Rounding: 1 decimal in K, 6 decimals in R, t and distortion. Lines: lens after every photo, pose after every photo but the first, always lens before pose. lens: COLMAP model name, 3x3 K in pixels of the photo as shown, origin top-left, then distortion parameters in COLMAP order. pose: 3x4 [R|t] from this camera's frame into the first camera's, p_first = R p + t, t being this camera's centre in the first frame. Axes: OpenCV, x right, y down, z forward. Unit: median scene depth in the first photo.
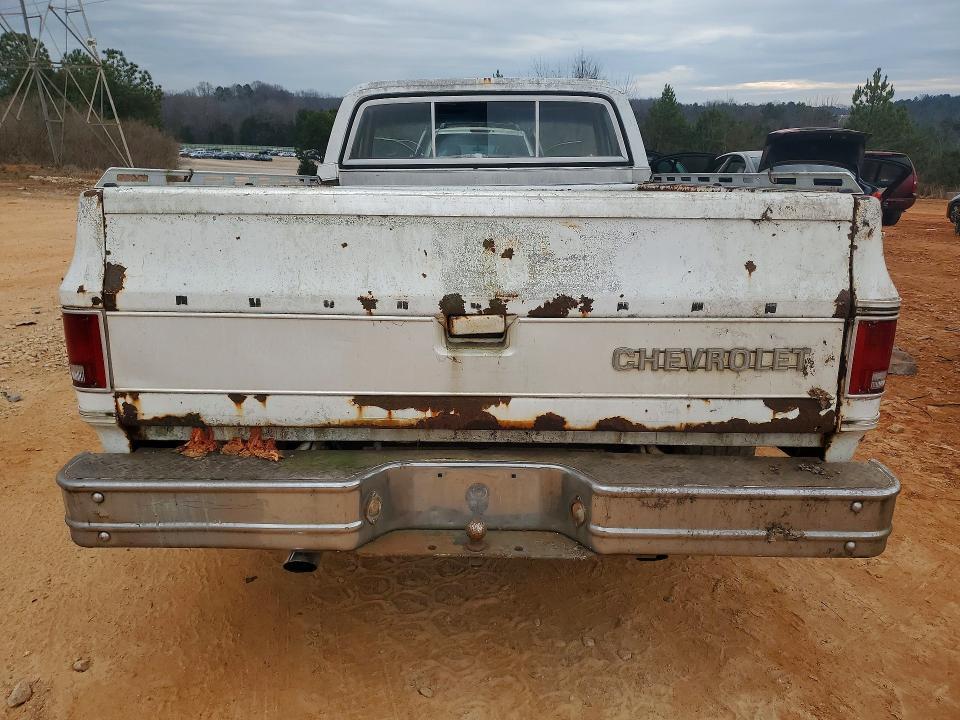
lens RADIAL K [[770.6, 0, 480.0], [0, 770.6, 360.0], [0, 0, 1]] dist [0.010932, 0.006745]
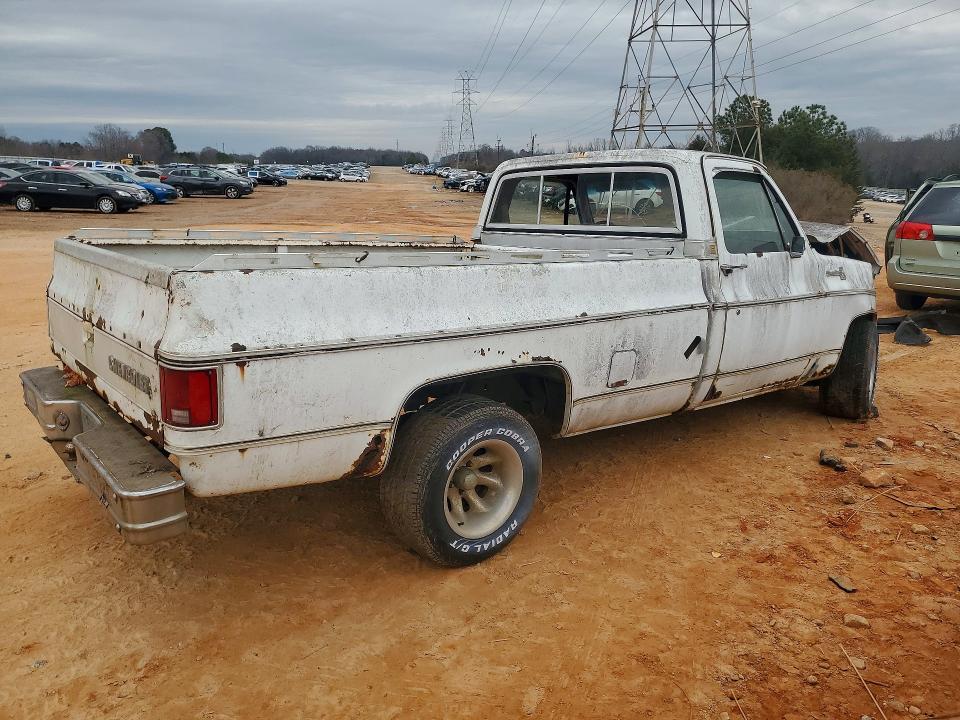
lens RADIAL K [[752.6, 0, 480.0], [0, 752.6, 360.0], [0, 0, 1]] dist [-0.008300, -0.001713]
pose [[0.634239, 0.163295, -0.755695, 0.752818], [-0.200095, 0.978807, 0.043570, -0.097453], [0.746795, 0.123577, 0.653472, 0.239184]]
